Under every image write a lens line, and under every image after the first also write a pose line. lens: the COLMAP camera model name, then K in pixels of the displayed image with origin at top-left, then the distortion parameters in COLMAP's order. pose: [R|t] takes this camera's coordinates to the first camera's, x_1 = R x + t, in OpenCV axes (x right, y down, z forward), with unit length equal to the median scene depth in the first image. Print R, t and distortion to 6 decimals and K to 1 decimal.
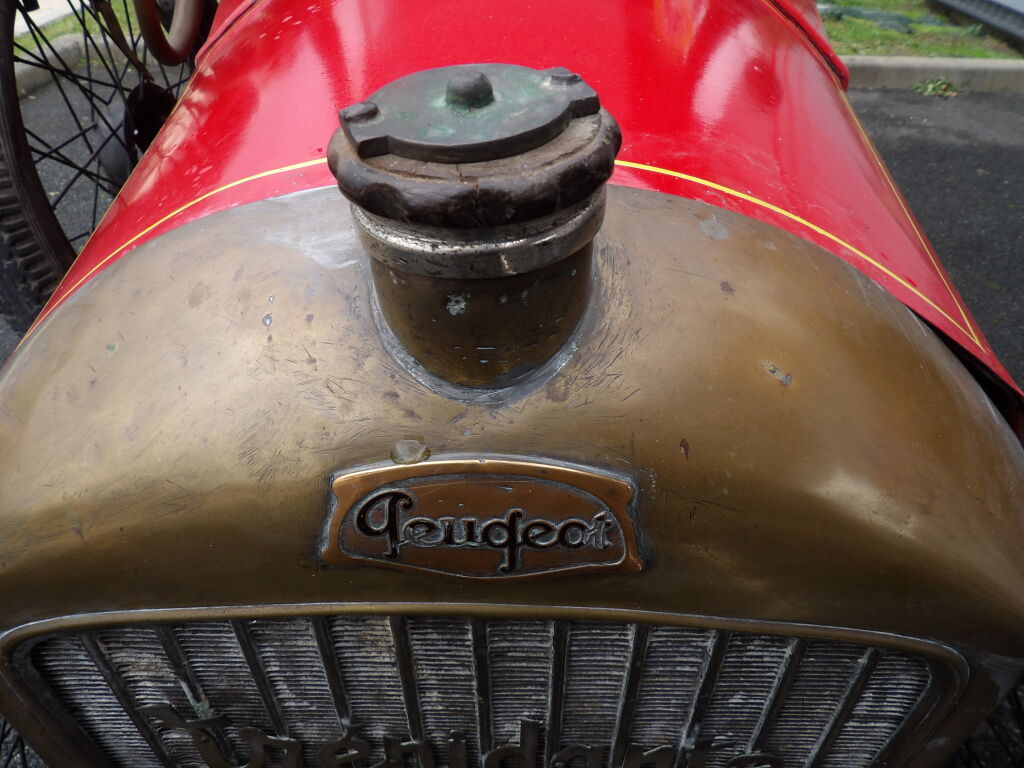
lens RADIAL K [[737.1, 0, 512.7], [0, 737.1, 383.0], [0, 0, 1]] dist [-0.027318, 0.029368]
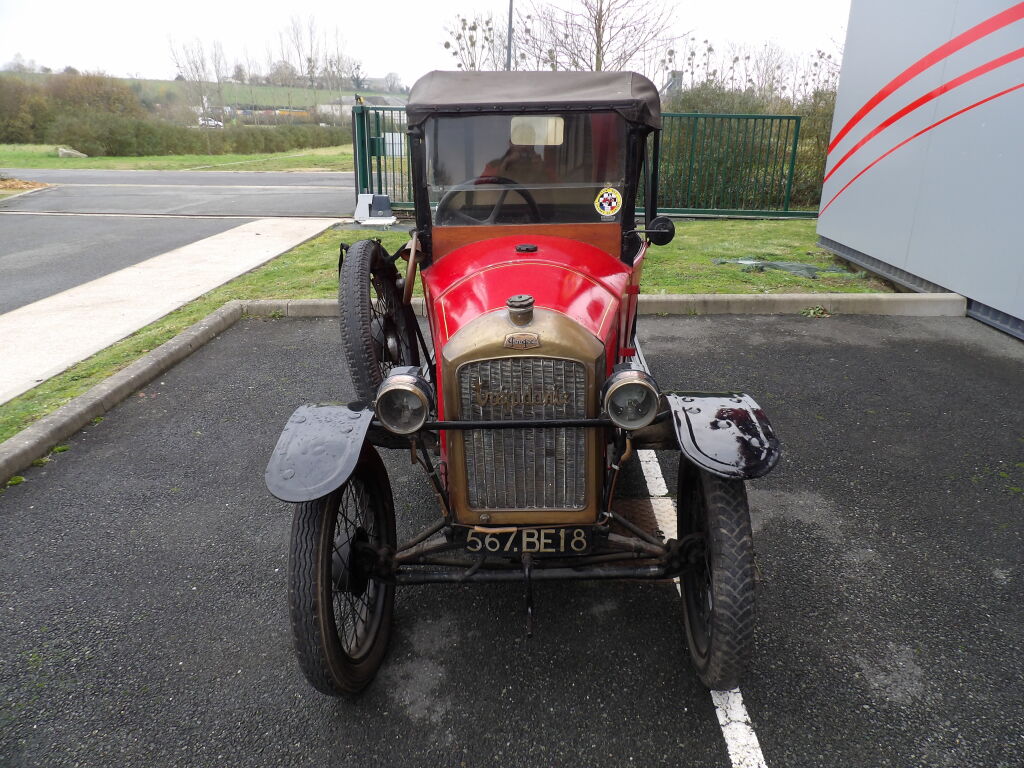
lens RADIAL K [[737.1, 0, 514.1], [0, 737.1, 384.8], [0, 0, 1]] dist [-0.027318, 0.029368]
pose [[0.999319, -0.027621, -0.024488, 0.004364], [0.018770, 0.951462, -0.307193, 0.177221], [0.031784, 0.306524, 0.951332, -0.377594]]
